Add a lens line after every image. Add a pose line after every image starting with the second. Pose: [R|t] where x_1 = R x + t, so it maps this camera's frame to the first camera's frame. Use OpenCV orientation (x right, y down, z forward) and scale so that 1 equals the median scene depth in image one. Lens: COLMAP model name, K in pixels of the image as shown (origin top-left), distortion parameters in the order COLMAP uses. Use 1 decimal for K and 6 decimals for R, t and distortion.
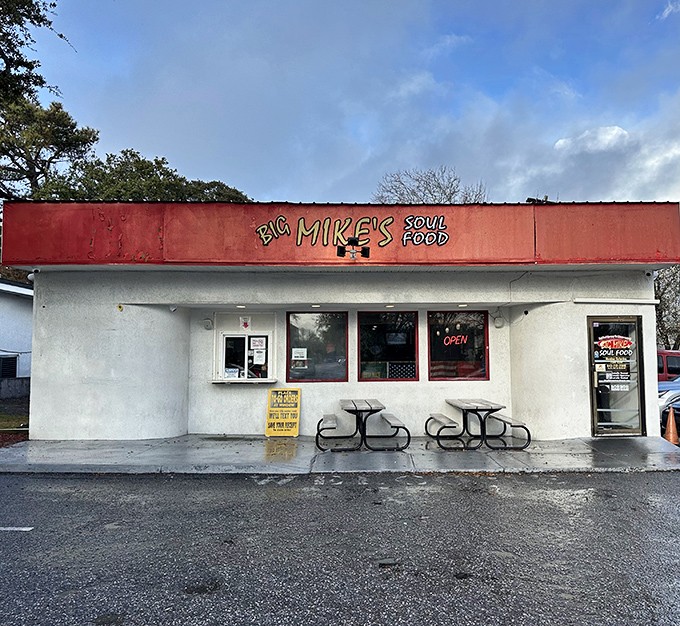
lens RADIAL K [[532.3, 0, 340.0], [0, 532.3, 313.0], [0, 0, 1]] dist [-0.001896, -0.014281]
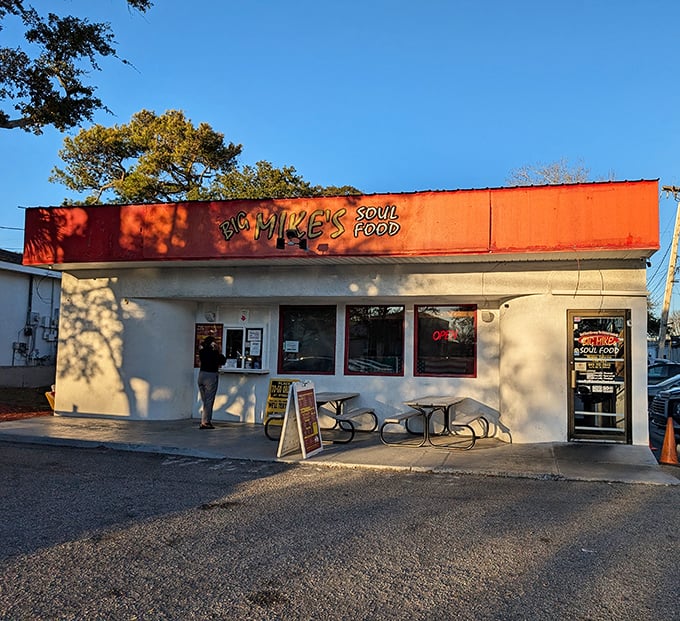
lens RADIAL K [[521.6, 0, 340.0], [0, 521.6, 310.5], [0, 0, 1]] dist [-0.035932, 0.003180]
pose [[0.976298, 0.004294, -0.216389, 0.277975], [-0.004558, 0.999989, -0.000719, 0.009704], [0.216384, 0.001688, 0.976307, 0.046183]]
